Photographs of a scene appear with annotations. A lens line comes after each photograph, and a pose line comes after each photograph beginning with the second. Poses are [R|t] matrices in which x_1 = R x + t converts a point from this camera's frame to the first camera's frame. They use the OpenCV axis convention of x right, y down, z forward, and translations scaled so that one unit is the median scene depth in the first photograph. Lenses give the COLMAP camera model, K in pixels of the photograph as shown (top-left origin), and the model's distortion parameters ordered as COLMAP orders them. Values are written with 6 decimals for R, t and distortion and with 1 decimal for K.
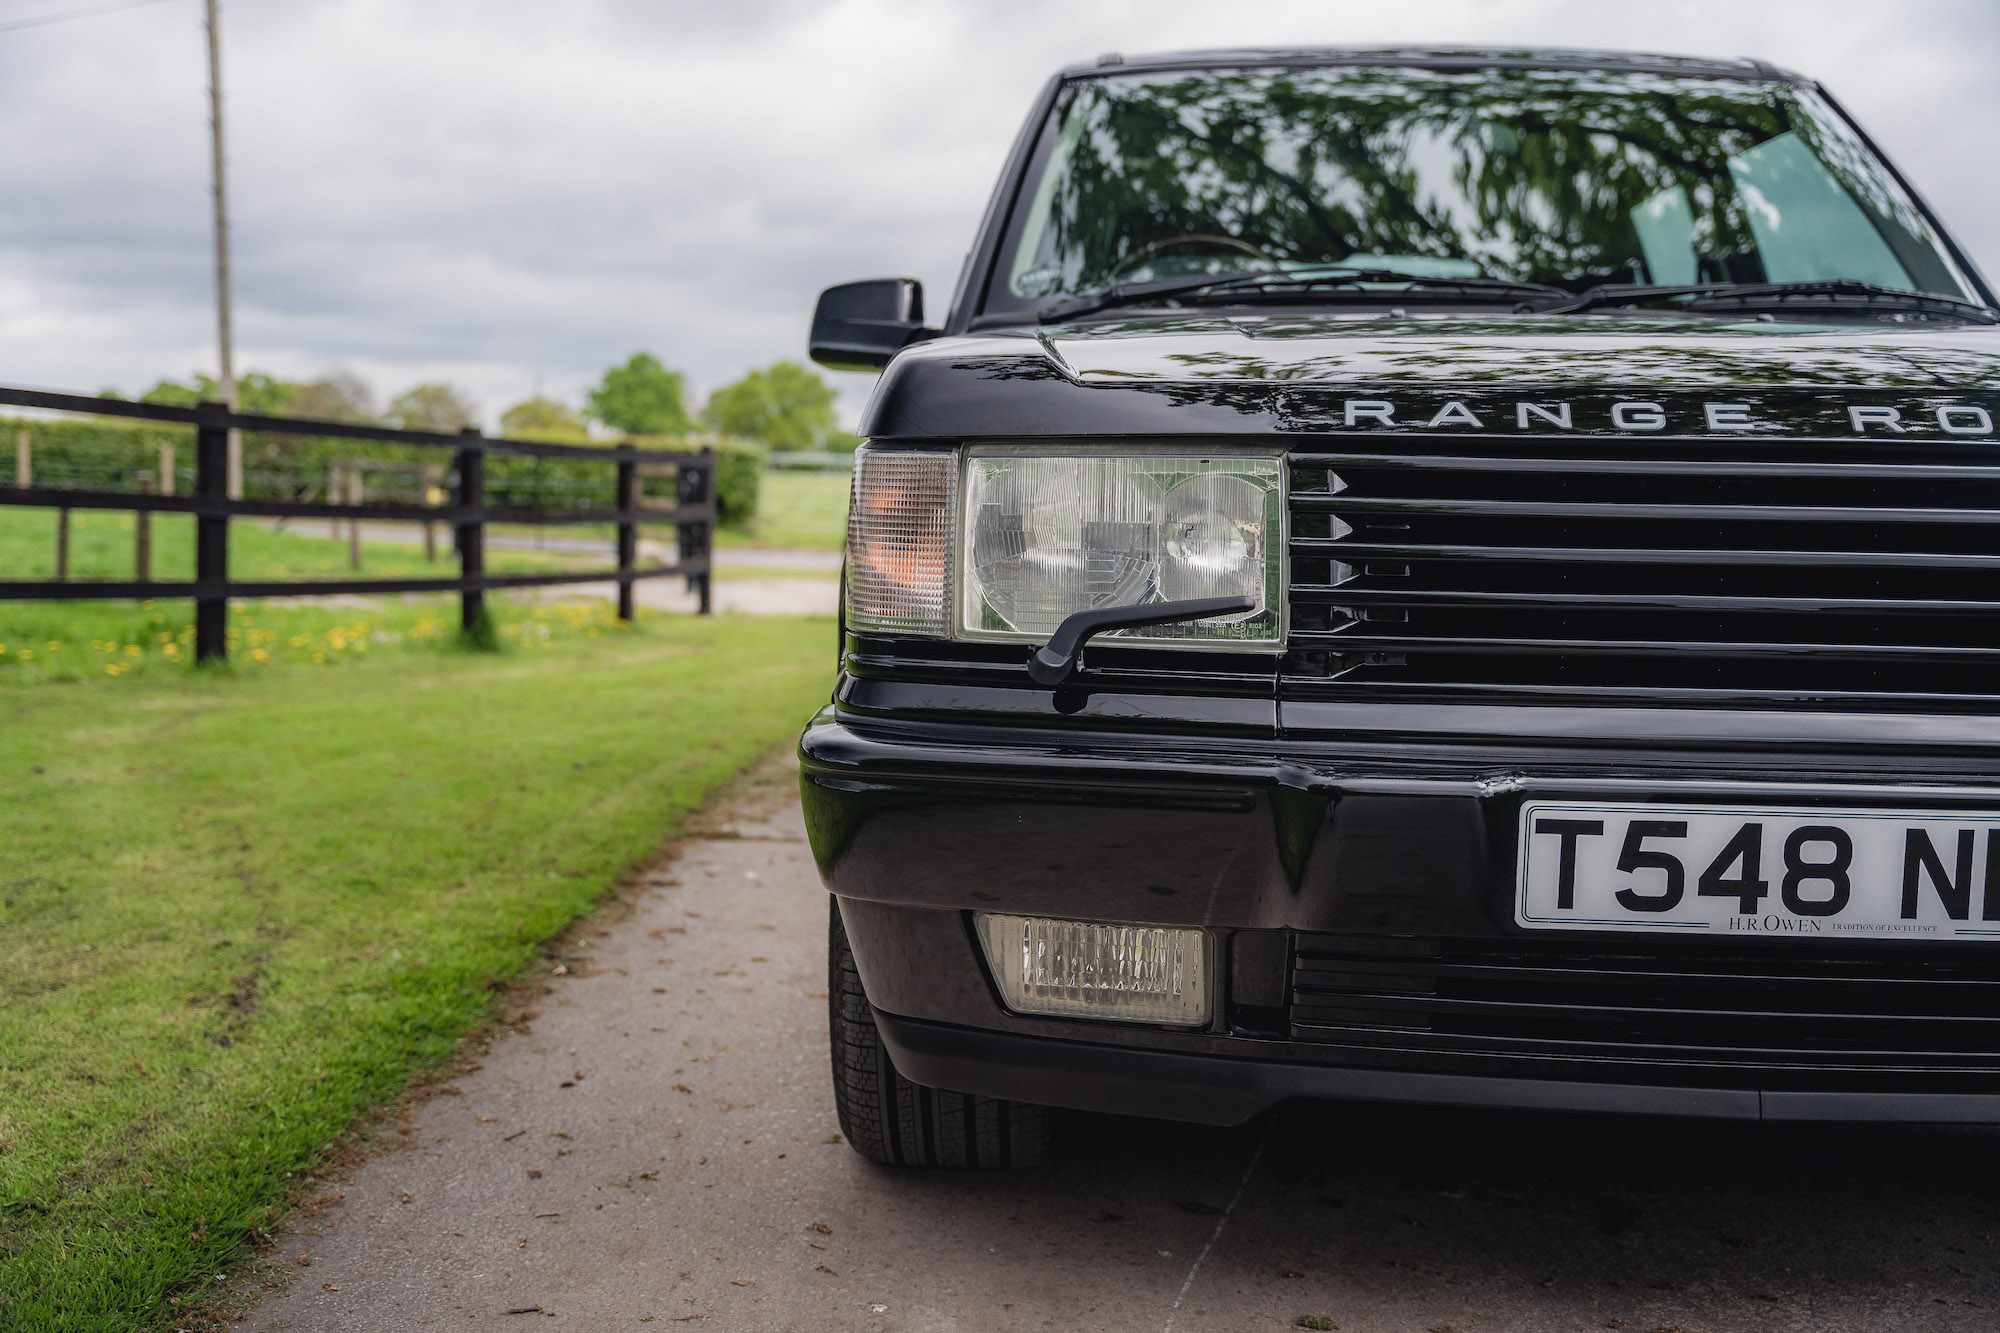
lens RADIAL K [[2131.4, 0, 967.3], [0, 2131.4, 663.6], [0, 0, 1]] dist [0.031668, 0.000000]
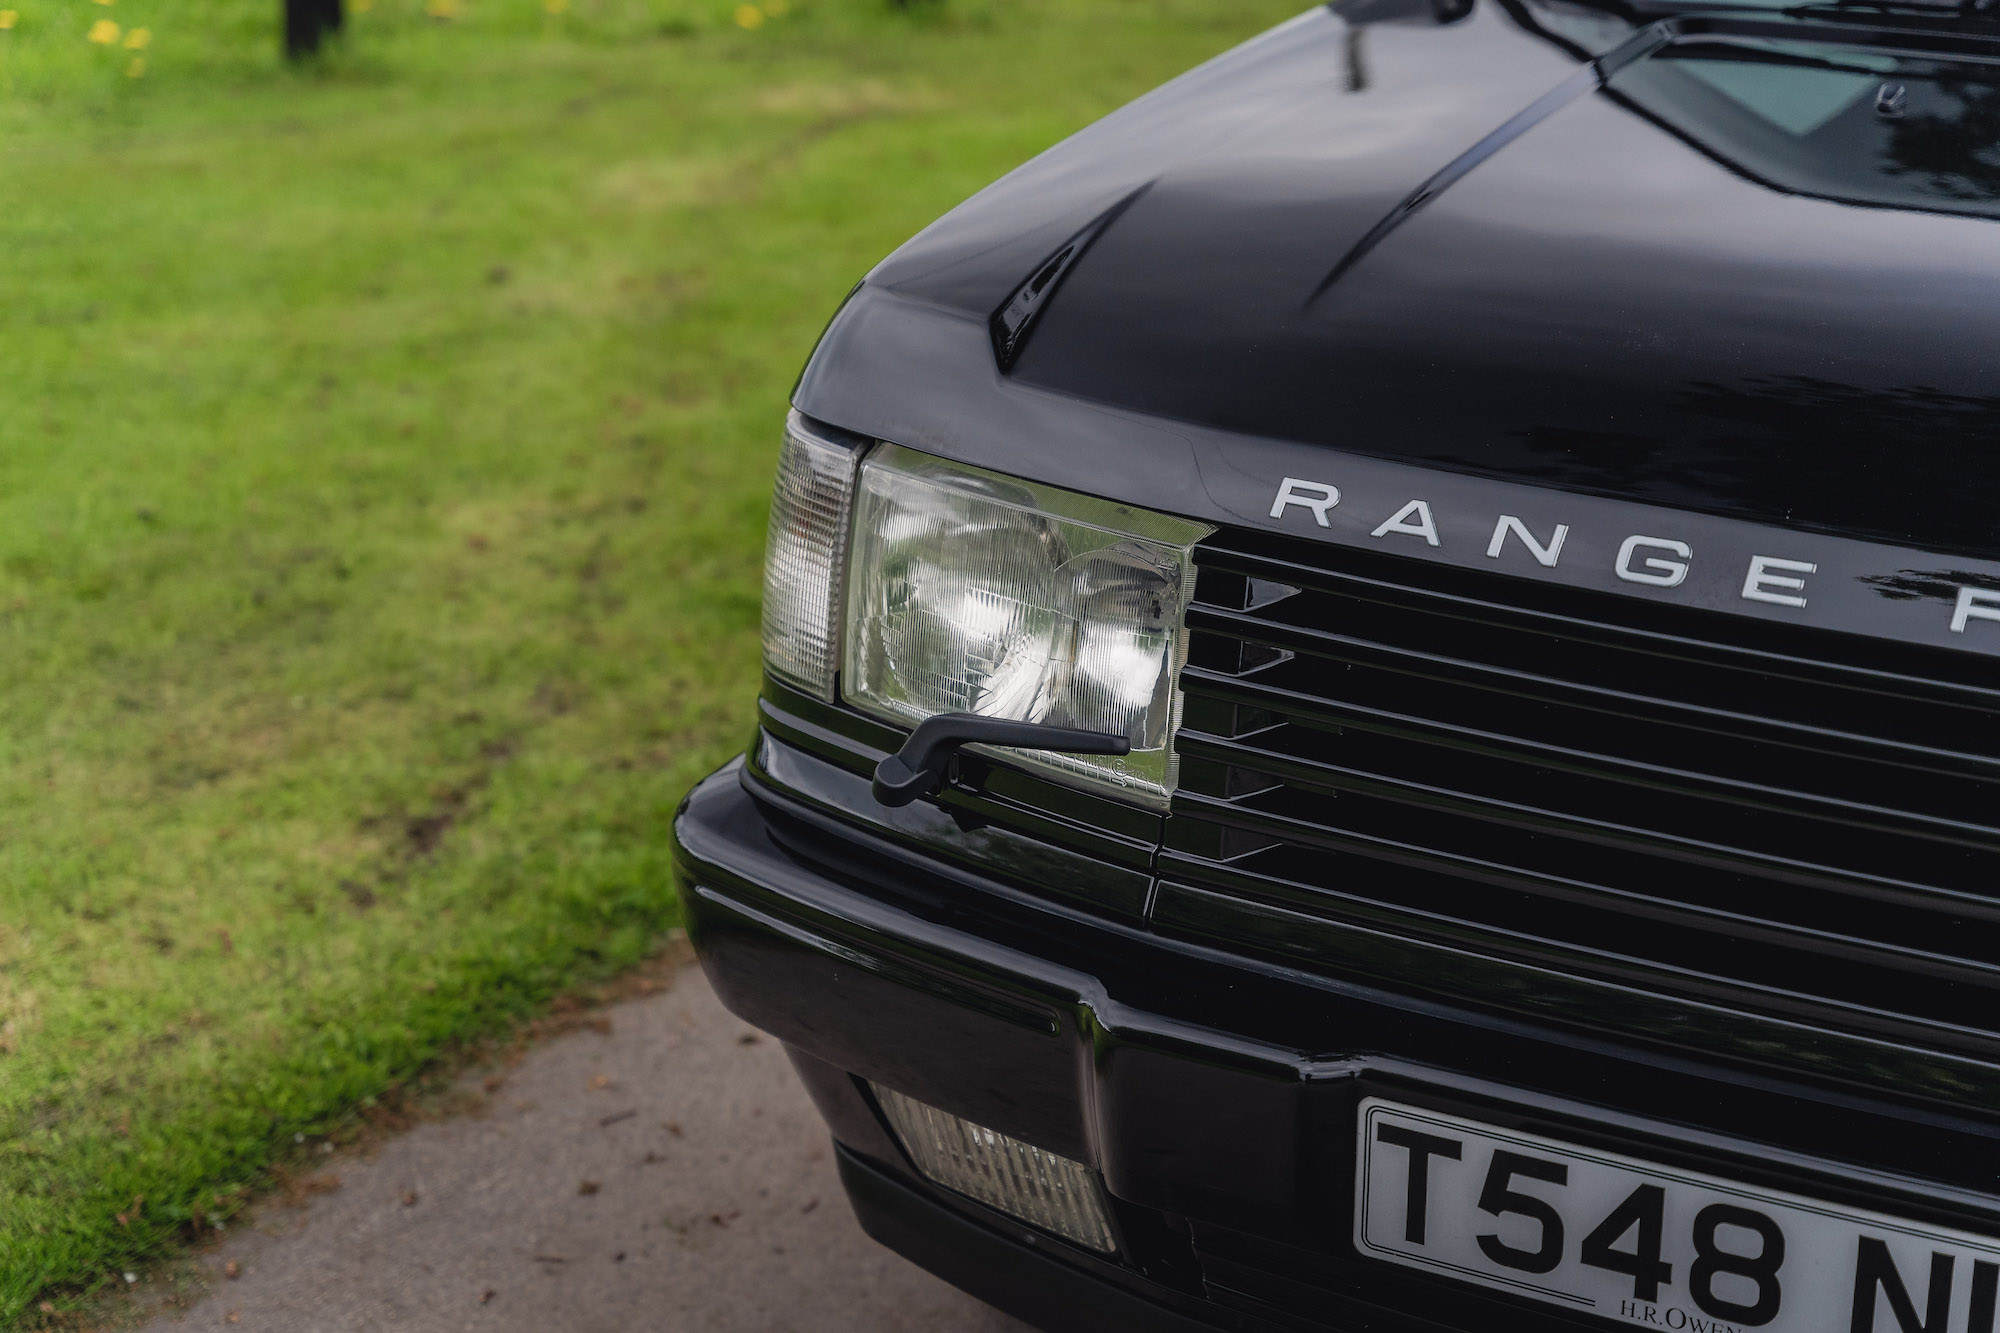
lens RADIAL K [[4004.5, 0, 1036.8], [0, 4004.5, 774.2], [0, 0, 1]] dist [0.099758, 0.000000]
pose [[0.908946, 0.149309, -0.389261, 0.575599], [-0.052603, 0.967282, 0.248190, -0.322008], [0.413582, -0.205115, 0.887061, -0.211746]]
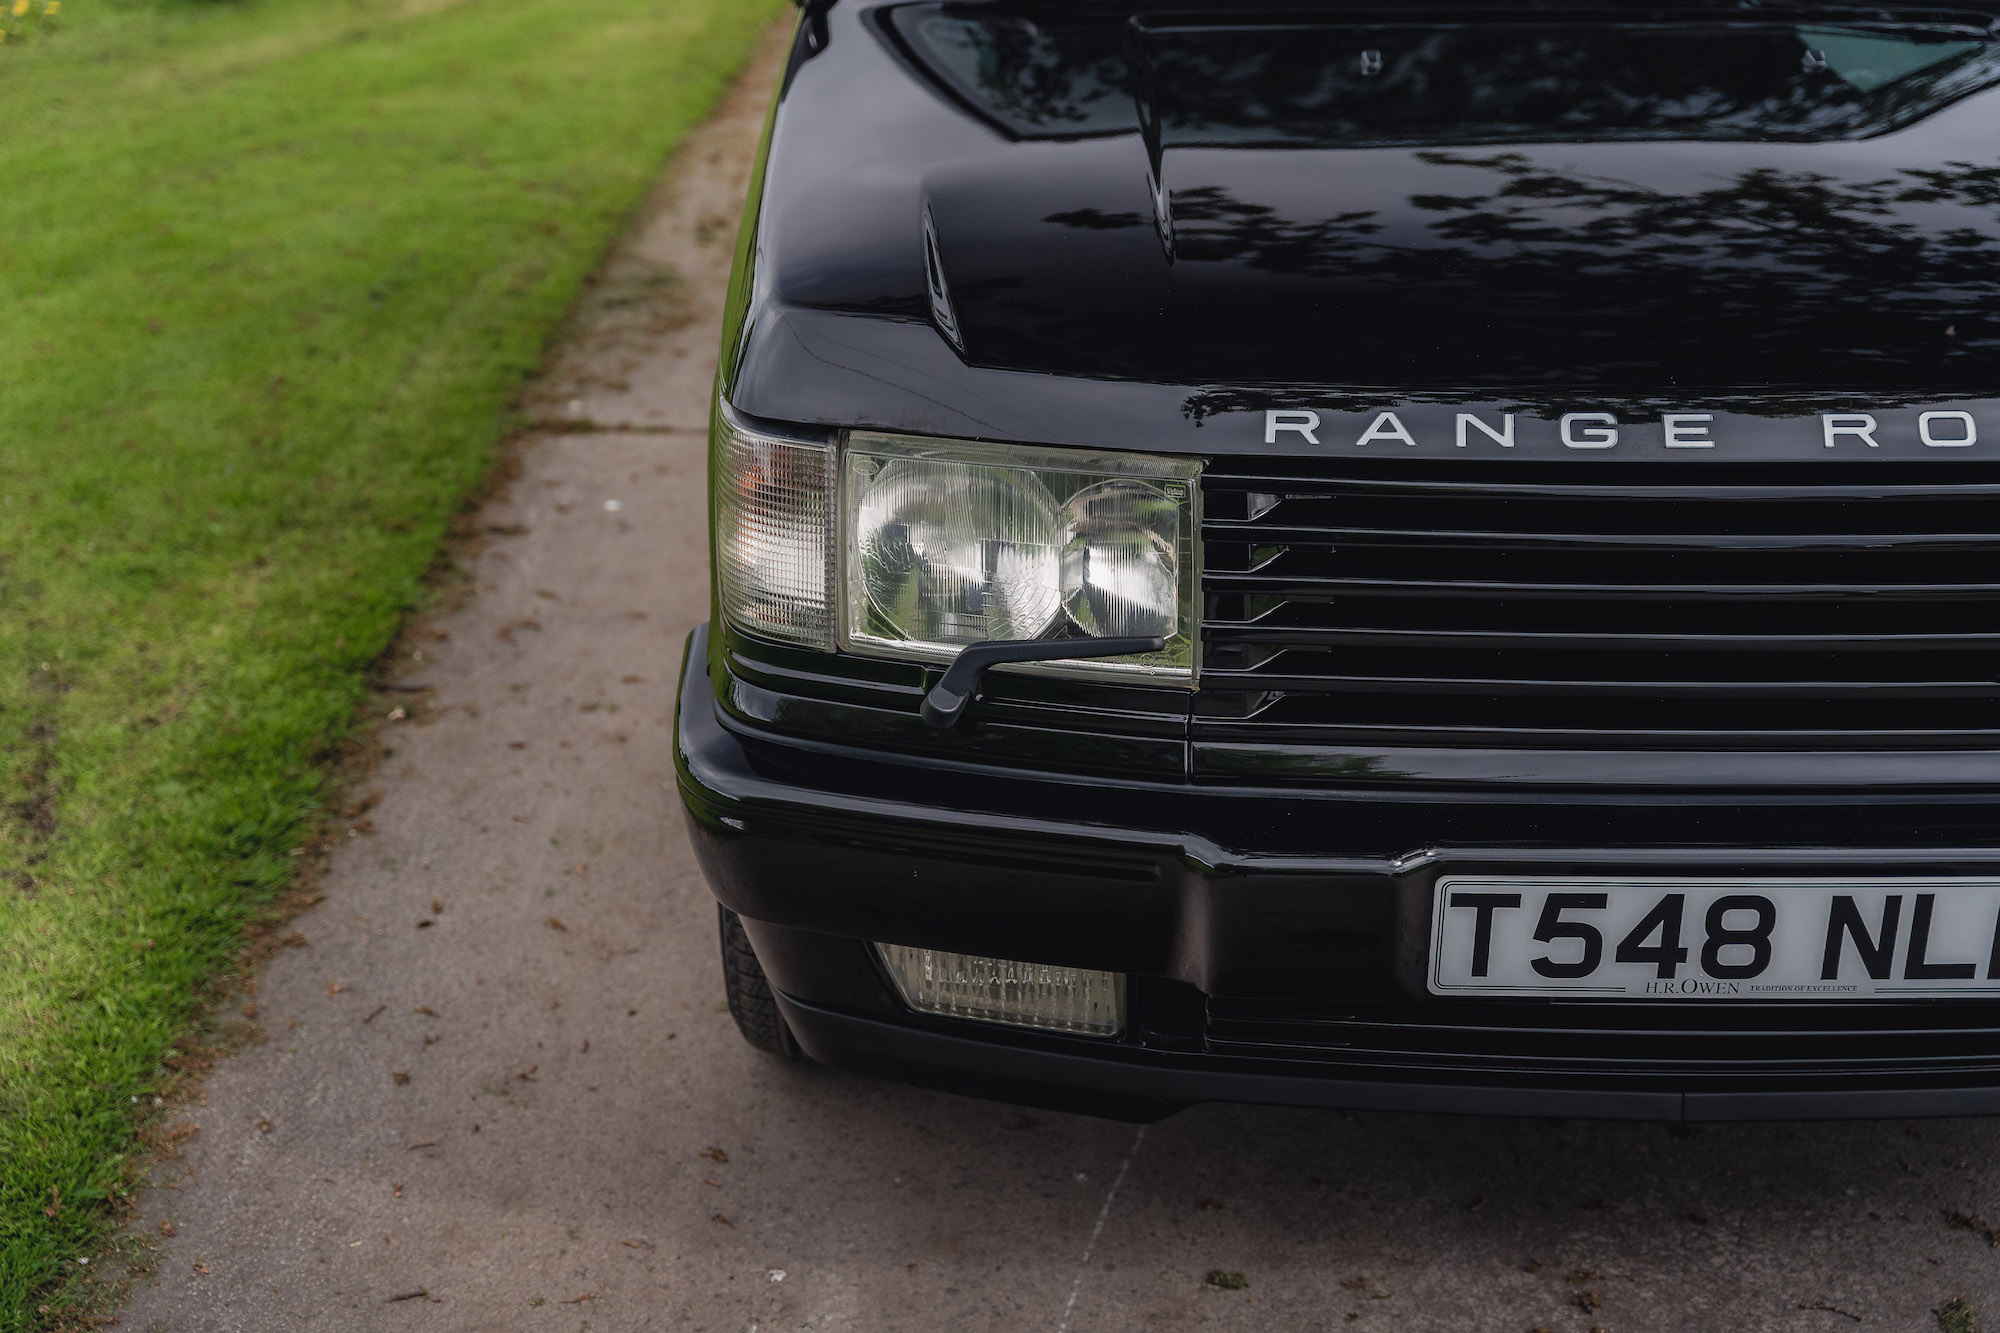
lens RADIAL K [[2757.0, 0, 995.8], [0, 2757.0, 667.4], [0, 0, 1]] dist [0.045898, 0.000000]
pose [[0.999037, -0.026775, 0.034754, 0.020008], [0.015598, 0.957185, 0.289056, -0.323798], [-0.041006, -0.288236, 0.956681, -0.117922]]
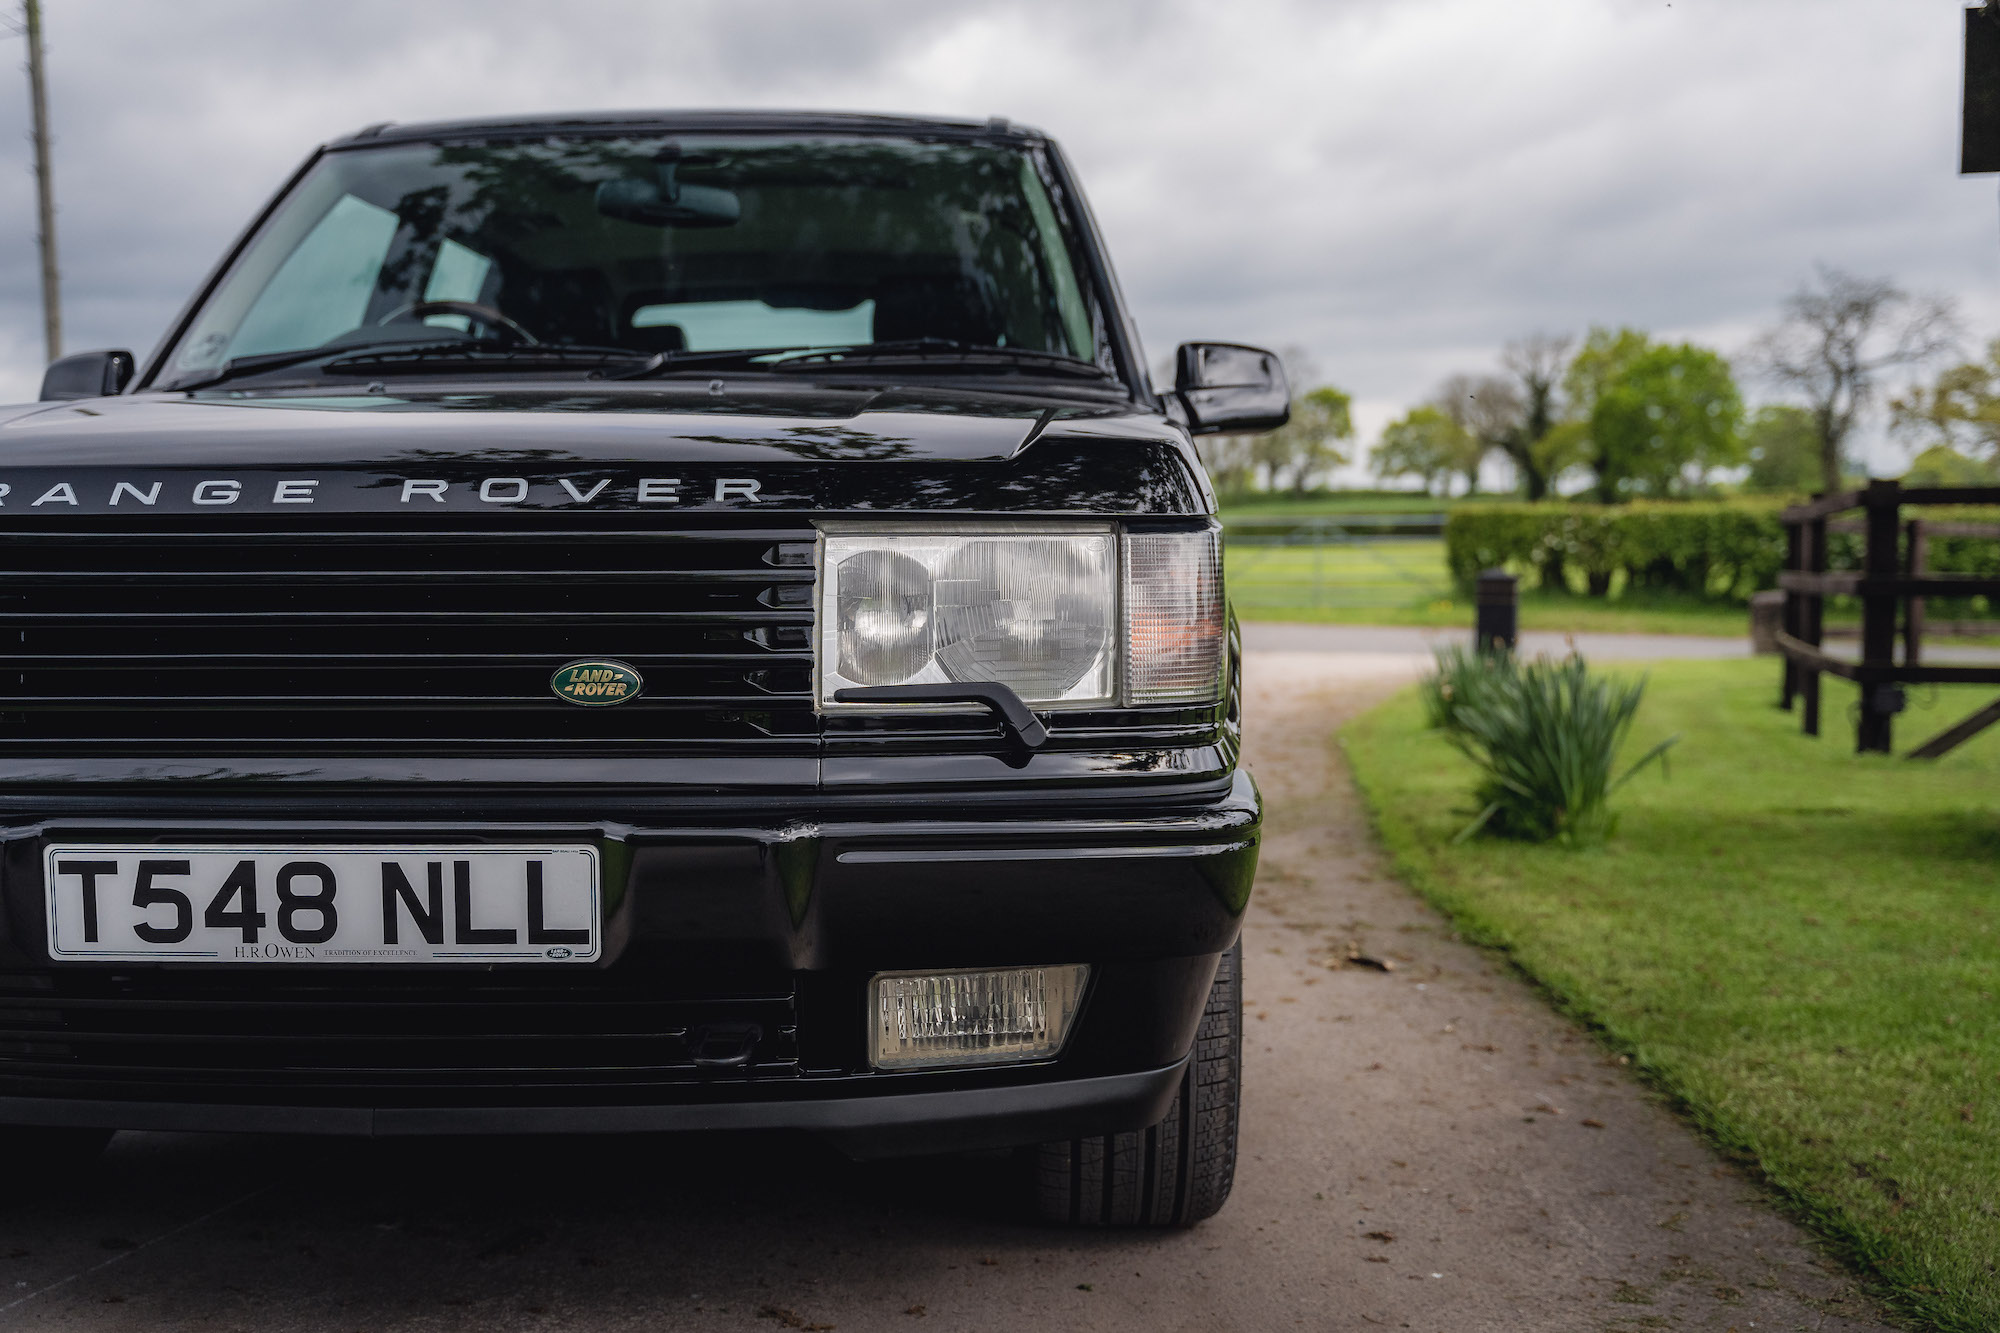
lens RADIAL K [[2131.4, 0, 958.2], [0, 2131.4, 636.8], [0, 0, 1]] dist [0.031668, 0.000000]
pose [[0.999817, -0.018980, 0.002526, 0.621113], [0.019077, 0.998737, -0.046476, 0.014104], [-0.001641, 0.046515, 0.998916, -0.101273]]
